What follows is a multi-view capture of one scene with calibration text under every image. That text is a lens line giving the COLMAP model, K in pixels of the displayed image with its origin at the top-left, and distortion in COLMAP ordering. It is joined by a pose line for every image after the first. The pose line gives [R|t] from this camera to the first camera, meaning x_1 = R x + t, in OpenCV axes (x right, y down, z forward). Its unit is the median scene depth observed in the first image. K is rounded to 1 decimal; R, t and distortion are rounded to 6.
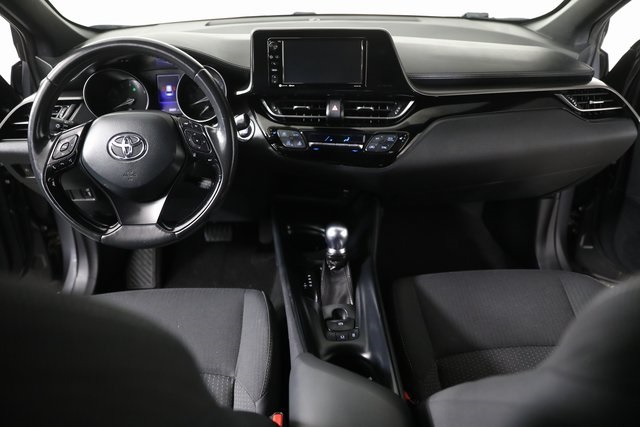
lens RADIAL K [[431.2, 0, 312.3], [0, 431.2, 213.0], [0, 0, 1]] dist [-0.113399, 0.090254]
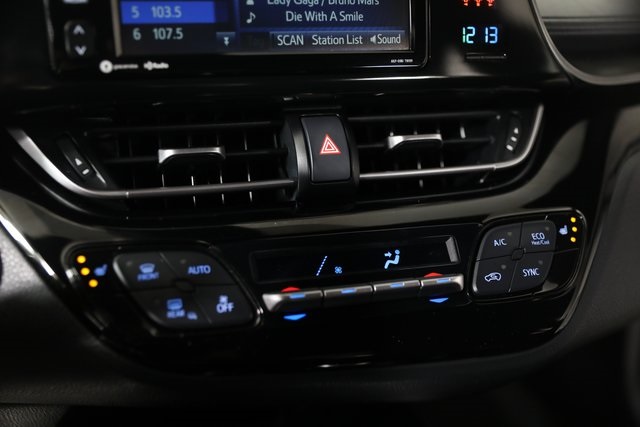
lens RADIAL K [[749.6, 0, 320.0], [0, 749.6, 213.5], [0, 0, 1]] dist [-0.017393, -0.011998]
pose [[0.922274, -0.102253, 0.372767, -0.127413], [0.163686, 0.976954, -0.136994, -0.145095], [-0.350168, 0.187363, 0.917757, 0.600100]]
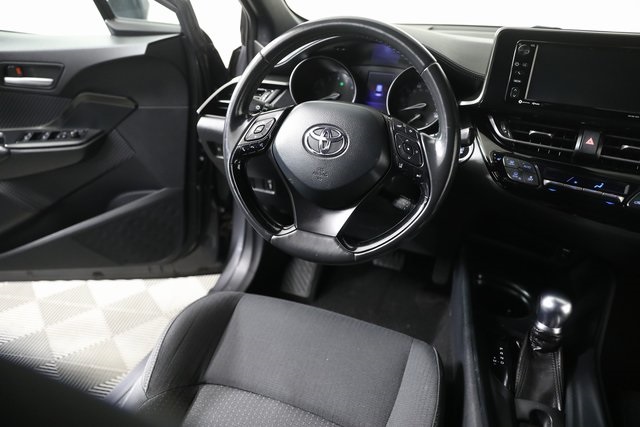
lens RADIAL K [[431.2, 0, 312.3], [0, 431.2, 213.0], [0, 0, 1]] dist [-0.113399, 0.090254]
pose [[0.905240, 0.219280, -0.363946, -0.095523], [-0.237597, 0.971347, -0.005731, -0.004502], [0.352261, 0.091660, 0.931403, 0.166436]]
